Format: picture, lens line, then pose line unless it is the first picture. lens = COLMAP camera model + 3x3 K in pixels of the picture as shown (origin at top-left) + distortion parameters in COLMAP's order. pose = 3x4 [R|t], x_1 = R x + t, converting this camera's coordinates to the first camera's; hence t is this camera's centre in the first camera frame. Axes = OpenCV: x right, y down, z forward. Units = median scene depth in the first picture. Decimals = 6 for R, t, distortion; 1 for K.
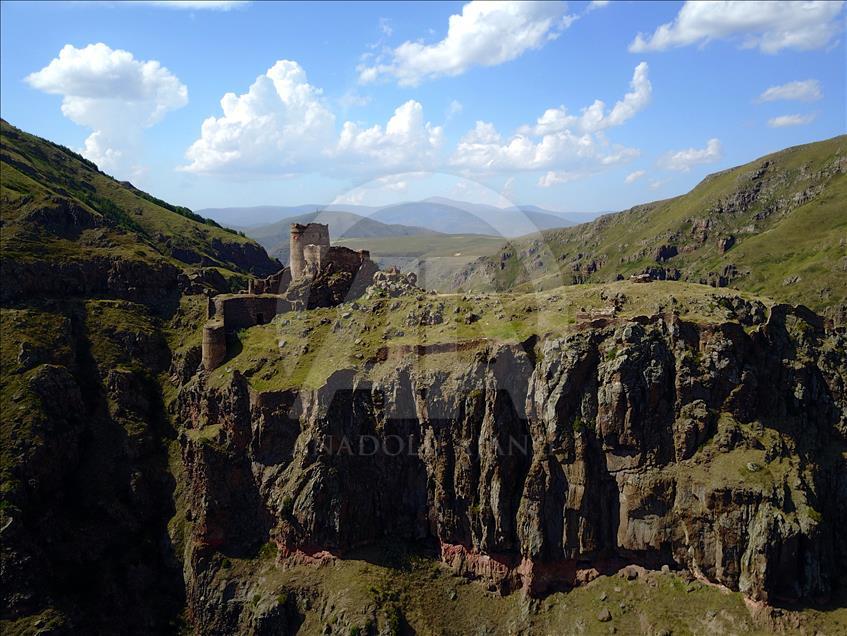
lens RADIAL K [[649.8, 0, 423.5], [0, 649.8, 318.0], [0, 0, 1]] dist [0.000506, 0.001365]
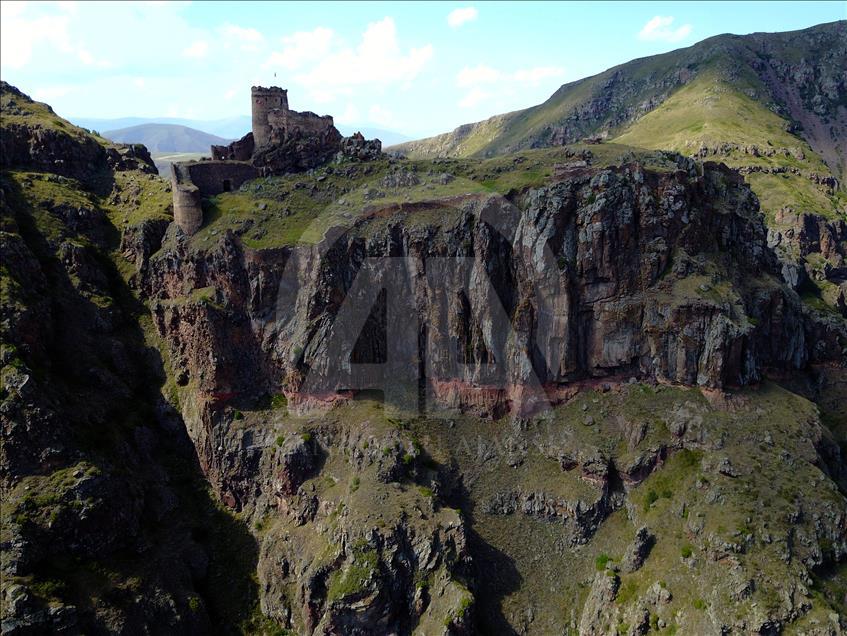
lens RADIAL K [[651.2, 0, 423.5], [0, 651.2, 318.0], [0, 0, 1]] dist [0.010457, 0.006286]
pose [[0.971679, -0.054850, 0.229852, -0.249800], [0.027023, 0.992099, 0.122512, 0.107222], [-0.234756, -0.112831, 0.965484, -0.048724]]
